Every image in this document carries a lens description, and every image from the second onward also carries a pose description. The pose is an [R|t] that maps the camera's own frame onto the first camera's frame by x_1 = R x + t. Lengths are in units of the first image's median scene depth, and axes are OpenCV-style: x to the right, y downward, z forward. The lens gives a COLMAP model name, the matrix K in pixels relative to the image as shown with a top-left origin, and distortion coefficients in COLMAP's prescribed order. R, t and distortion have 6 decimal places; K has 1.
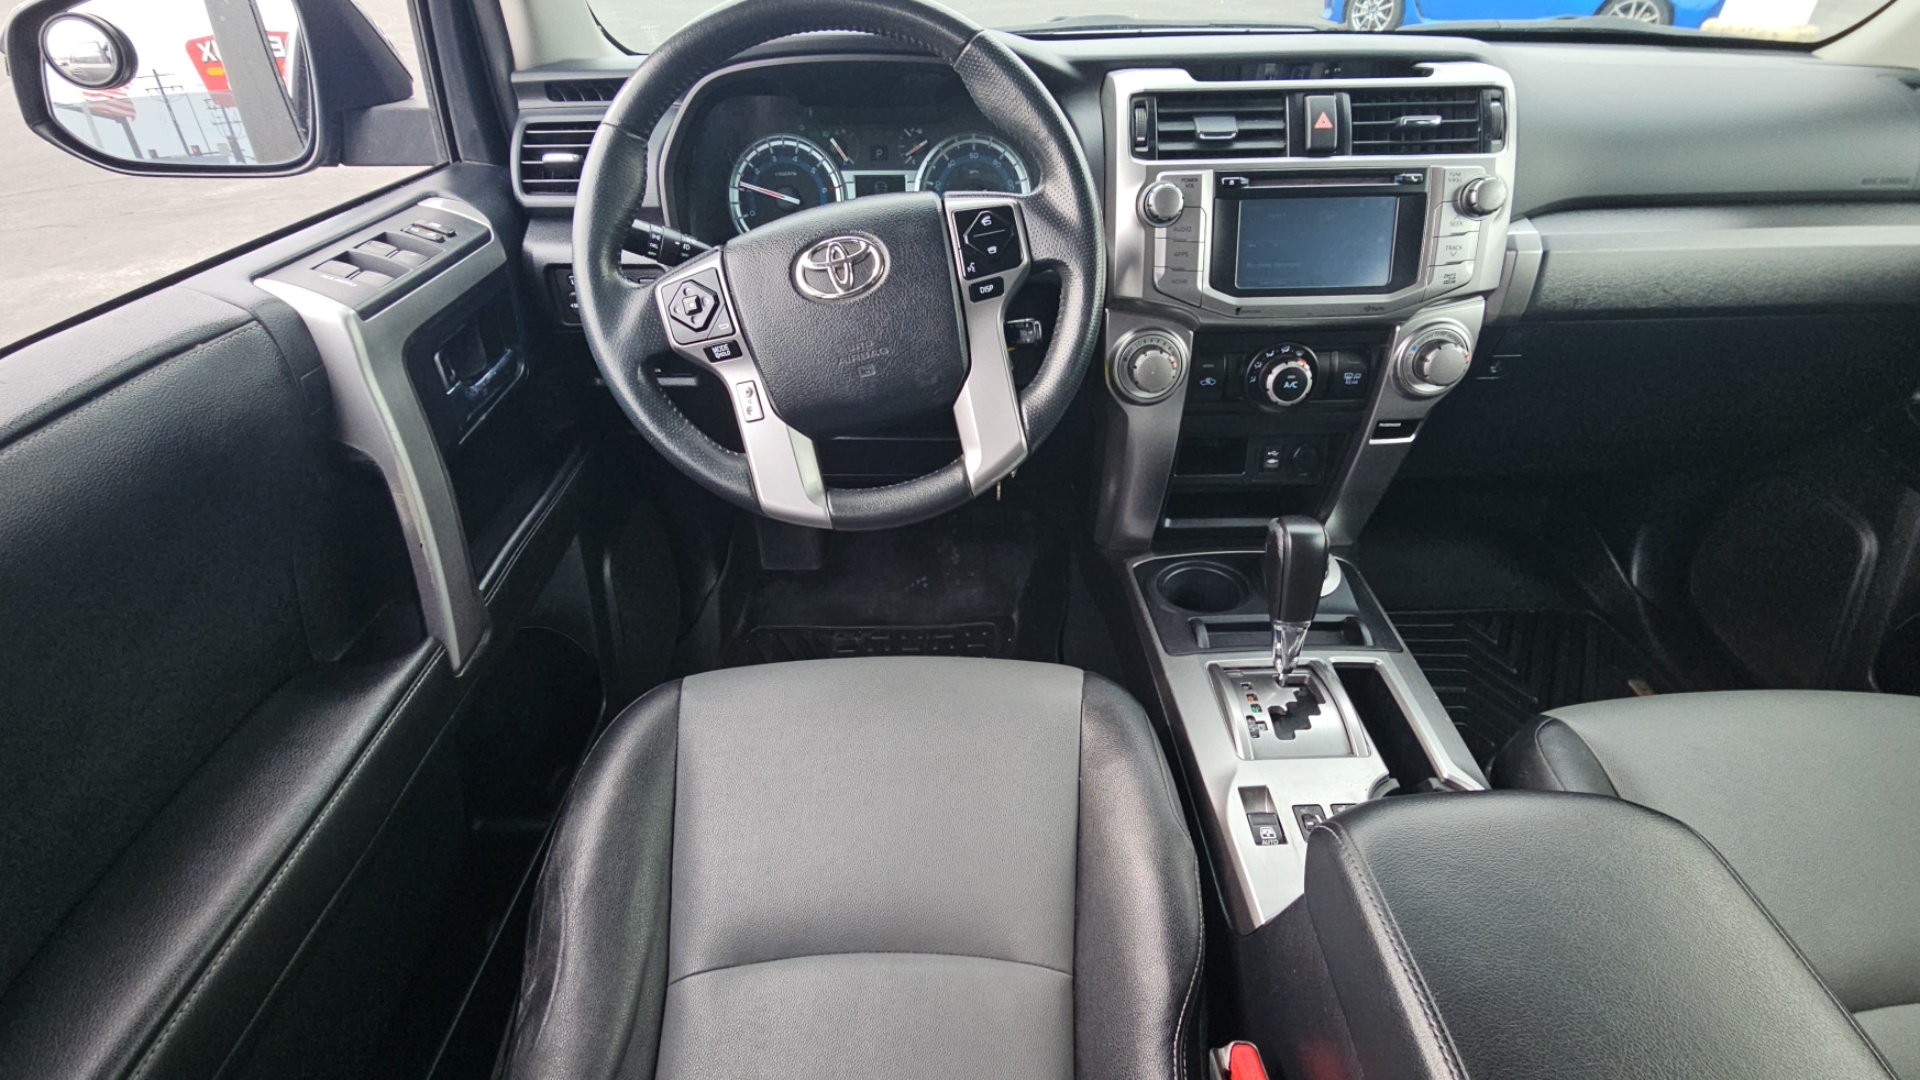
lens RADIAL K [[847.9, 0, 981.2], [0, 847.9, 546.8], [0, 0, 1]] dist [0.007806, -0.005419]
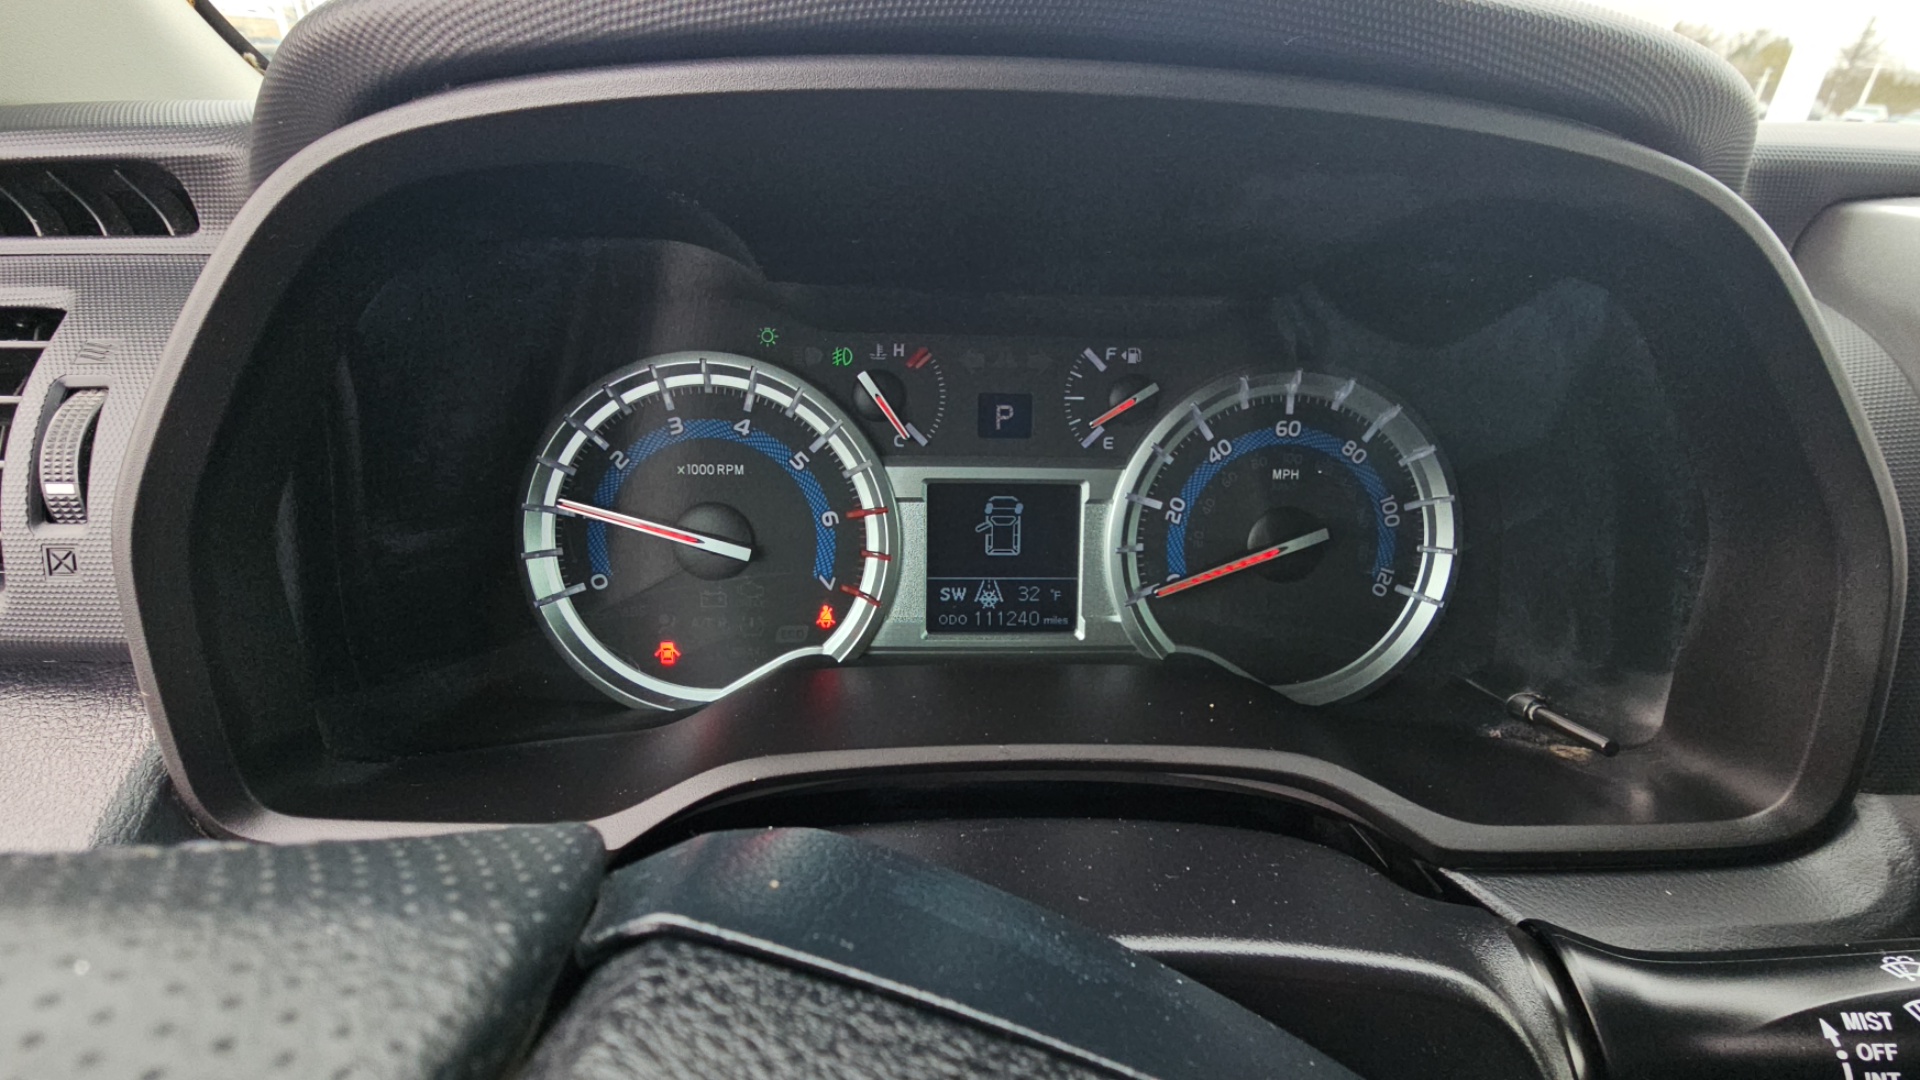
lens RADIAL K [[847.9, 0, 982.9], [0, 847.9, 551.0], [0, 0, 1]] dist [0.007806, -0.005419]
pose [[0.998776, 0.017328, 0.046334, -0.162639], [-0.010585, 0.989810, -0.142001, -0.416762], [-0.048323, 0.141336, 0.988782, 0.781784]]
